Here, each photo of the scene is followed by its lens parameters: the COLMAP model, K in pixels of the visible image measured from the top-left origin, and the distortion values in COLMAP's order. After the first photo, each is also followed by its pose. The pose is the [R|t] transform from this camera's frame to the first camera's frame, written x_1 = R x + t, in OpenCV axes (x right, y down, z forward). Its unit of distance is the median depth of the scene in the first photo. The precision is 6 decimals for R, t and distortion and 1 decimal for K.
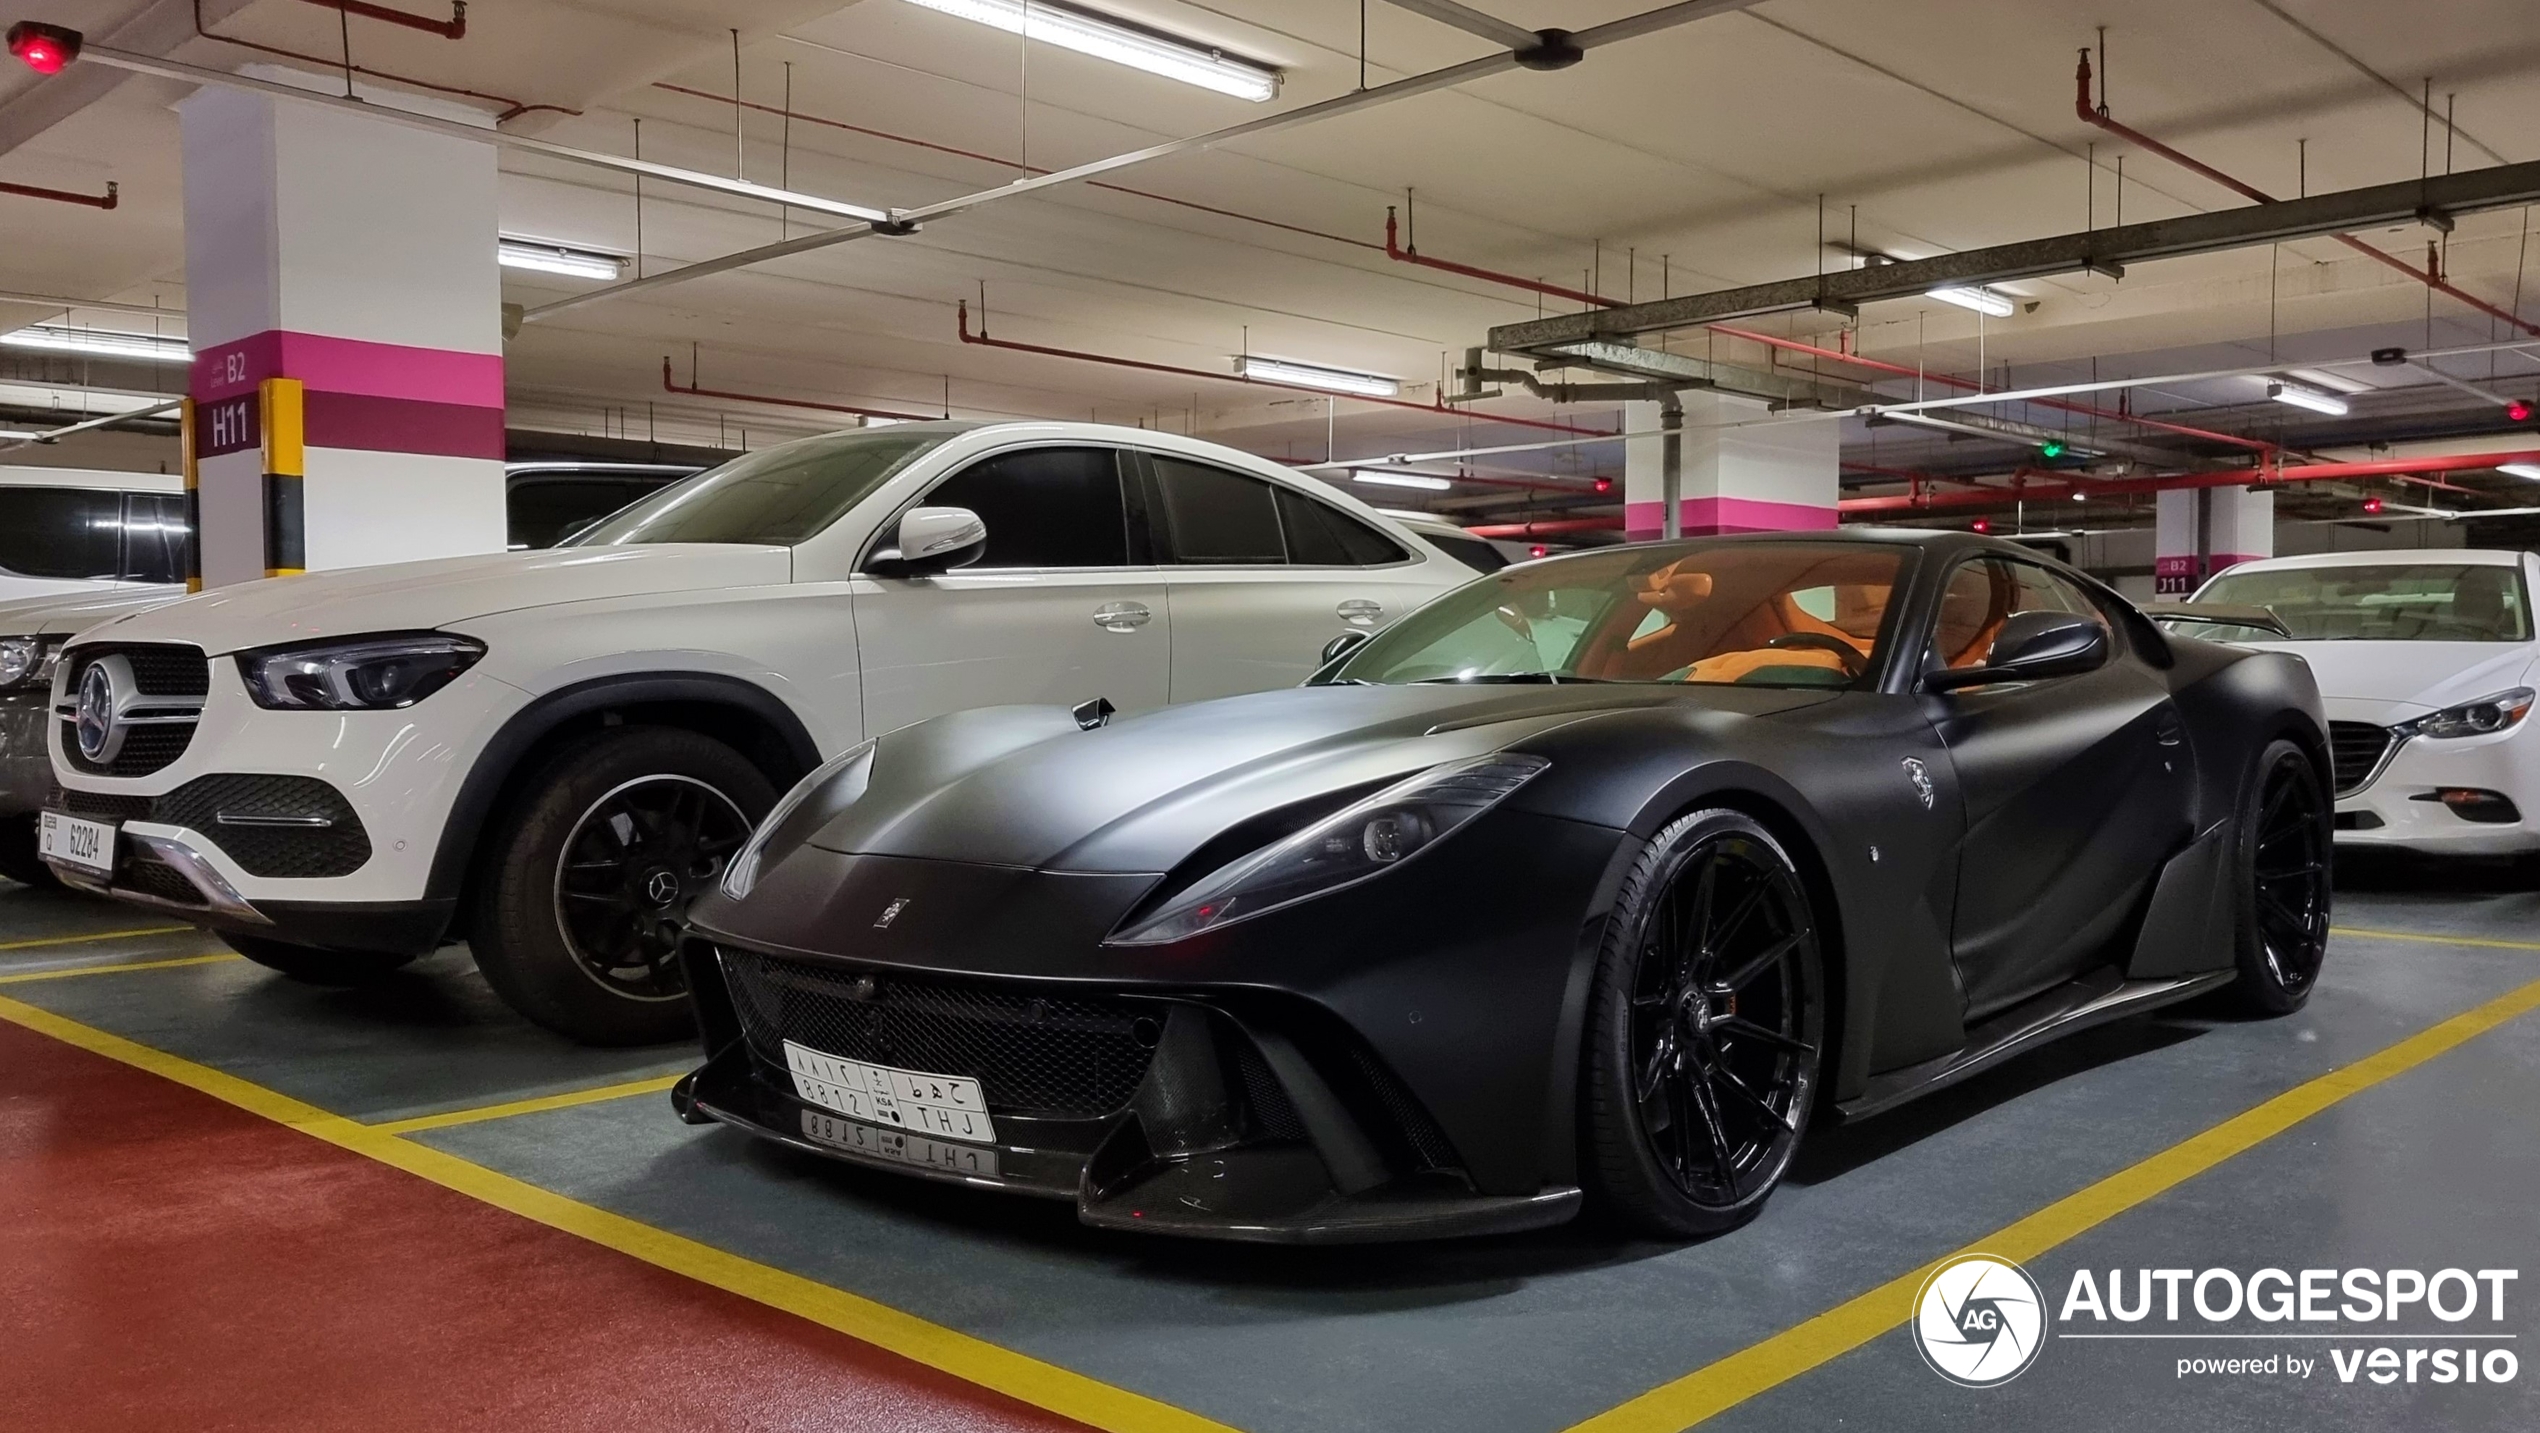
lens RADIAL K [[1852.3, 0, 1270.0], [0, 1852.3, 719.2], [0, 0, 1]] dist [0.030082, -0.001002]
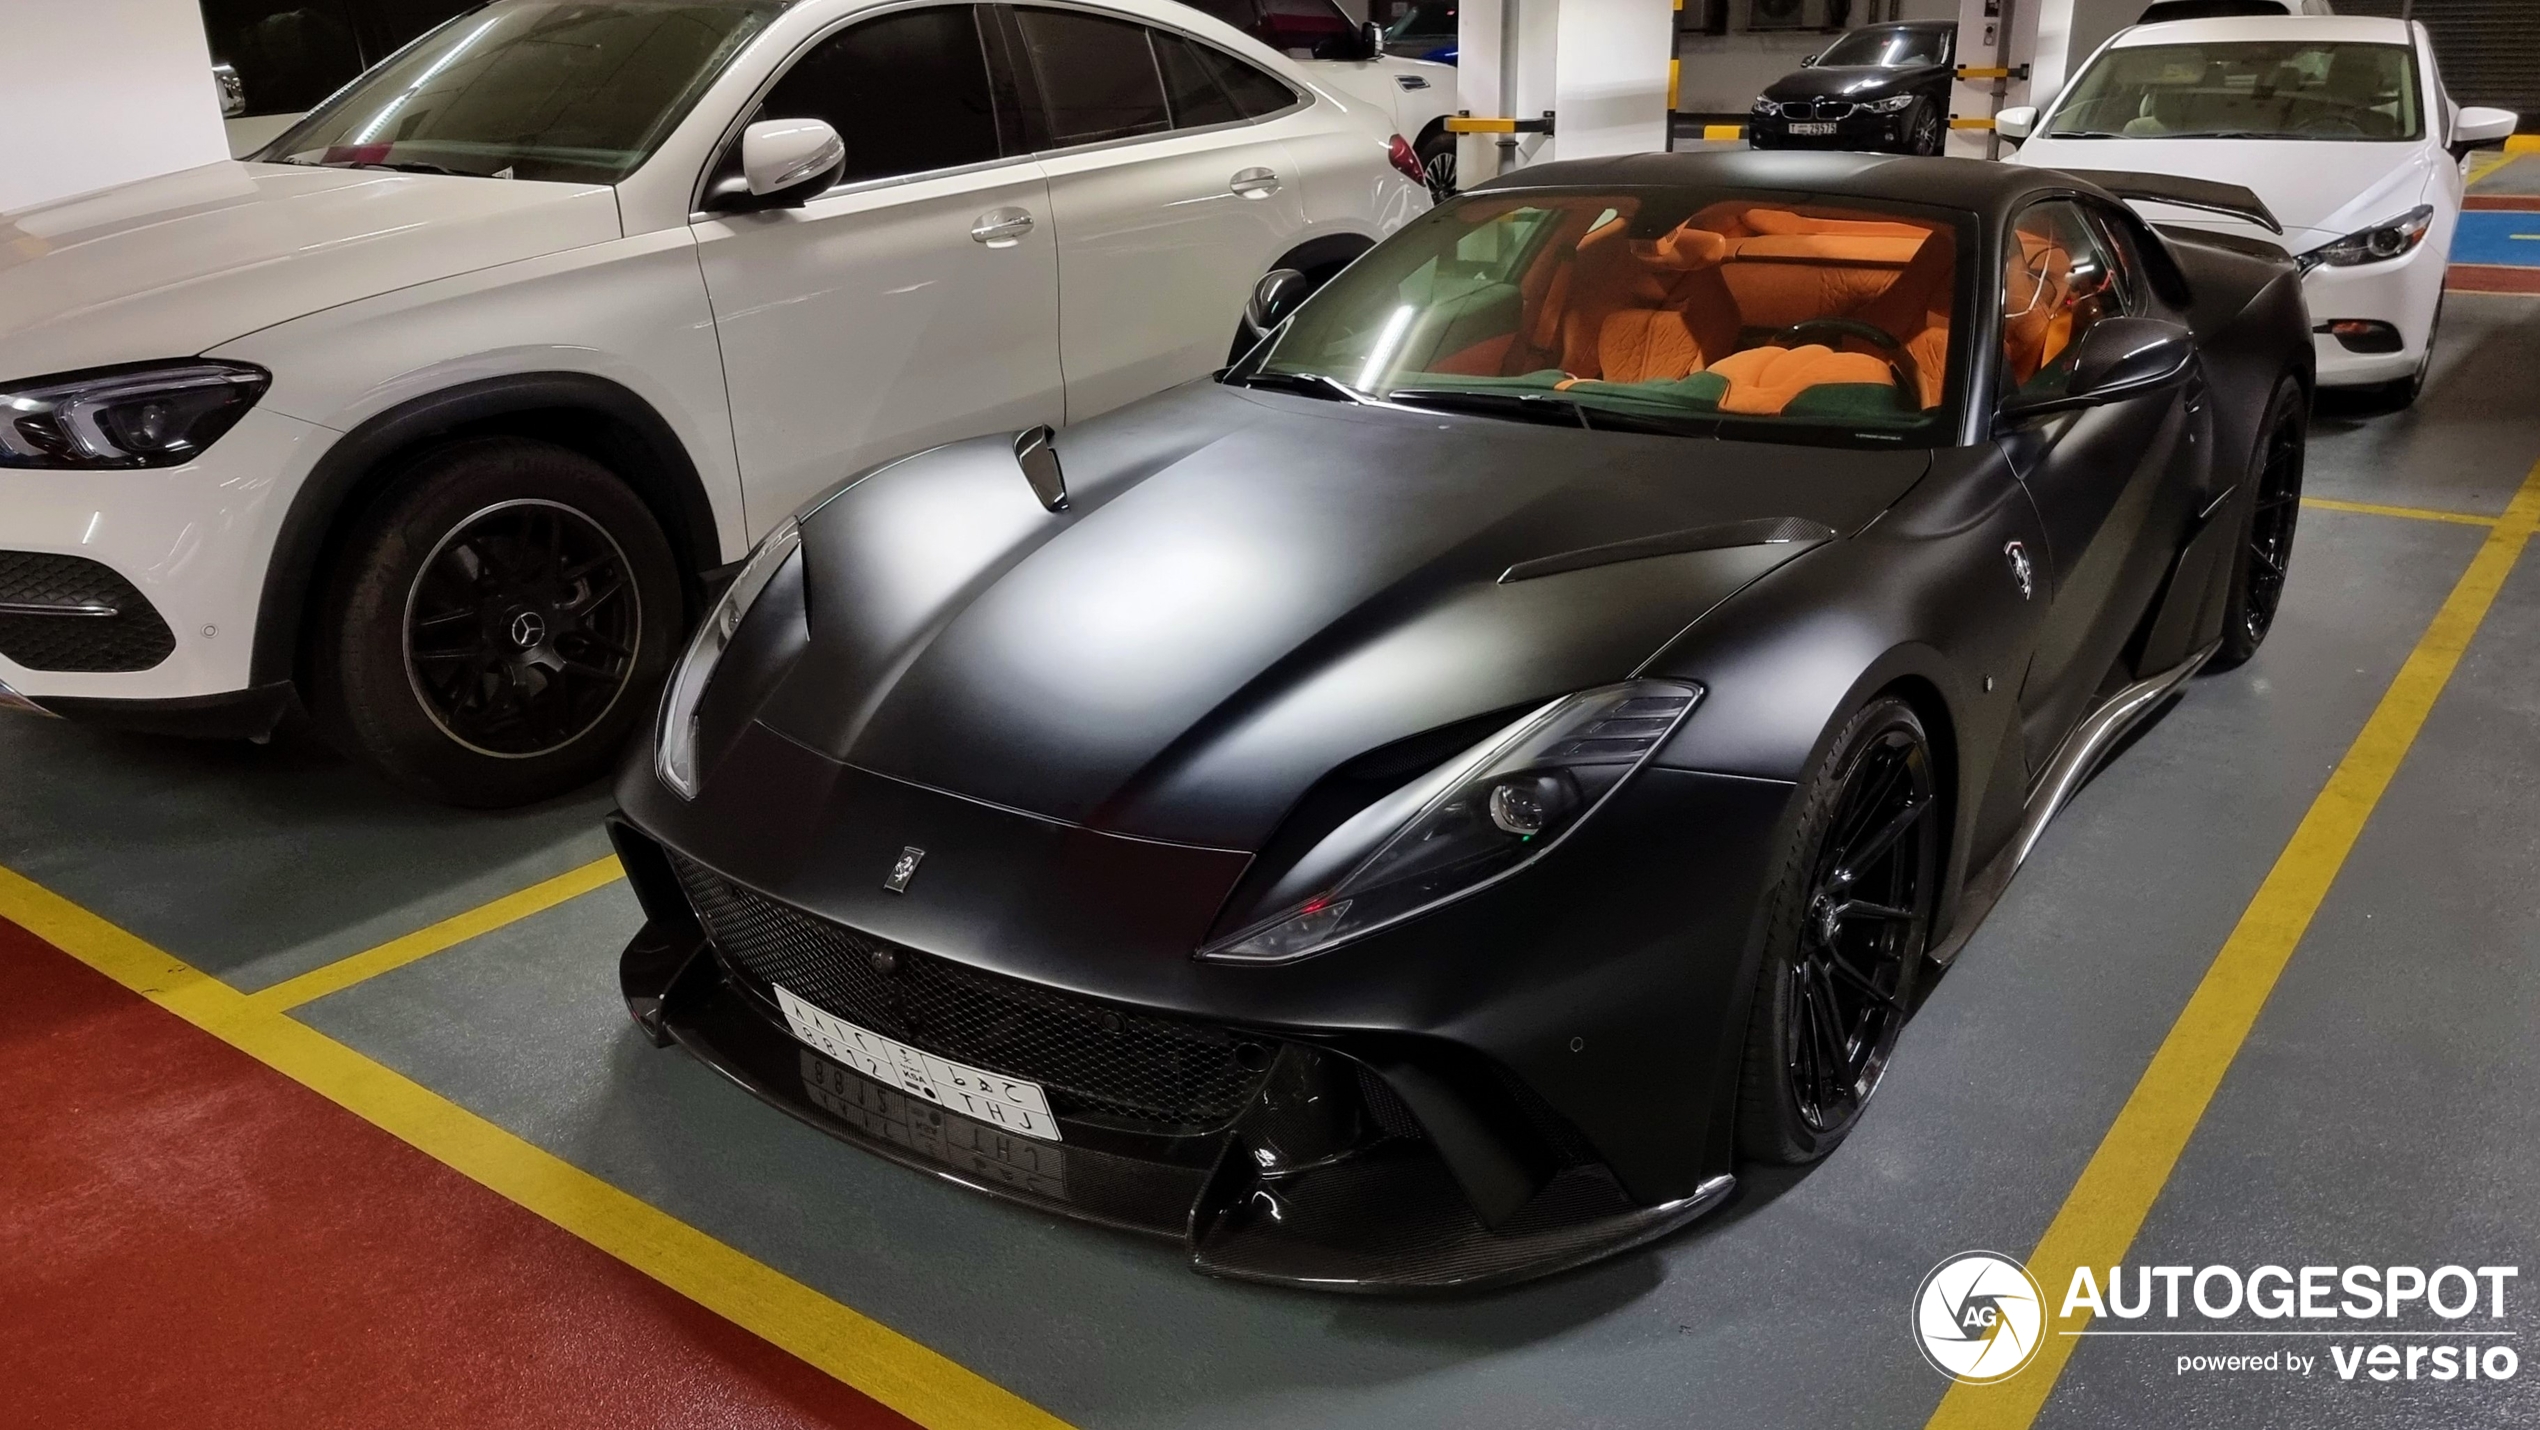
lens RADIAL K [[1852.3, 0, 1270.0], [0, 1852.3, 717.7], [0, 0, 1]] dist [0.030082, -0.001002]
pose [[0.993597, -0.049855, 0.101386, -0.078579], [0.017401, 0.954195, 0.298679, -0.133647], [-0.111633, -0.295002, 0.948953, 0.135591]]
